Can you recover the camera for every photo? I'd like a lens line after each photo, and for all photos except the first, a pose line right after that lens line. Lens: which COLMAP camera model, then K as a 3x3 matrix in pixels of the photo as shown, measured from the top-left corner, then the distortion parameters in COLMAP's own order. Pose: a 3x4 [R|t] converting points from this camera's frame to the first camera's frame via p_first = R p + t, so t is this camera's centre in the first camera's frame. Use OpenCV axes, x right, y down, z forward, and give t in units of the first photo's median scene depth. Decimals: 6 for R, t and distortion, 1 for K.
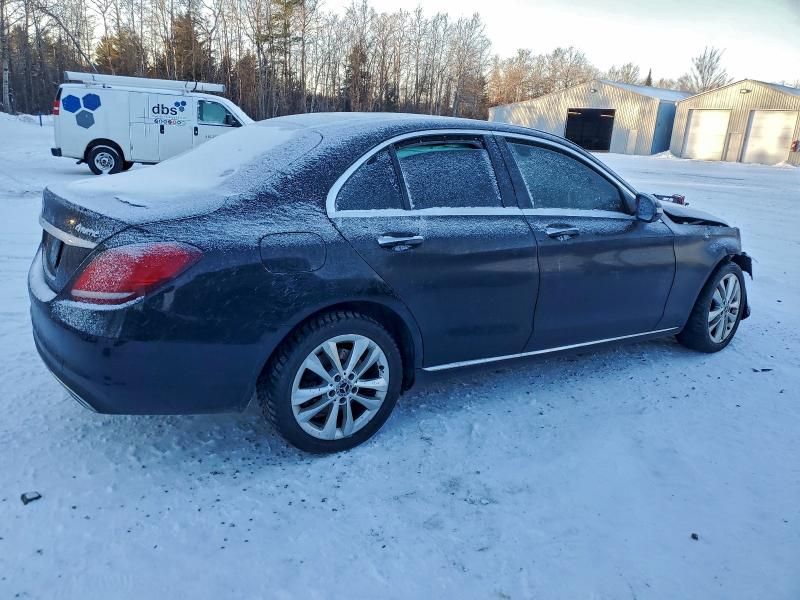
lens RADIAL K [[645.2, 0, 399.8], [0, 645.2, 300.8], [0, 0, 1]] dist [0.011182, 0.001958]
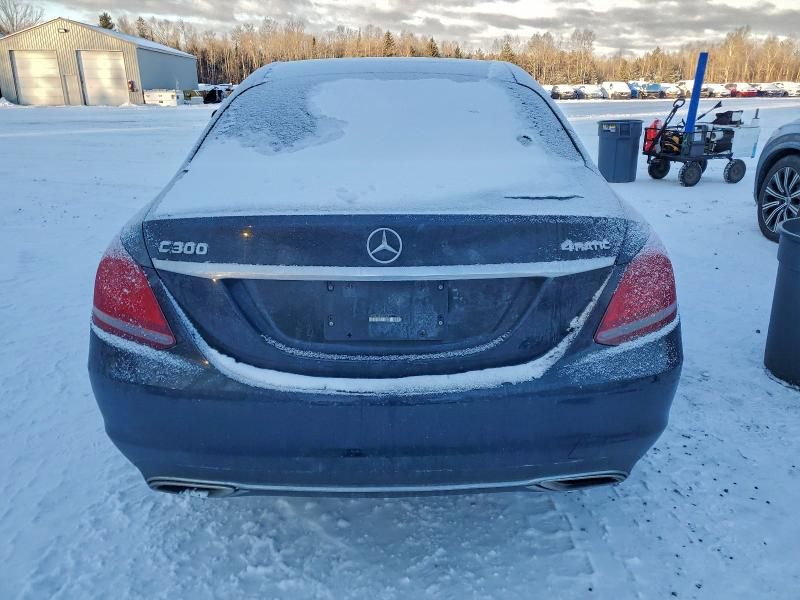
lens RADIAL K [[645.2, 0, 400.8], [0, 645.2, 296.0], [0, 0, 1]] dist [0.011182, 0.001958]
pose [[0.502736, -0.312740, 0.805885, -0.123218], [0.250329, 0.944987, 0.210558, -0.026850], [-0.827401, 0.095881, 0.553366, 0.085237]]
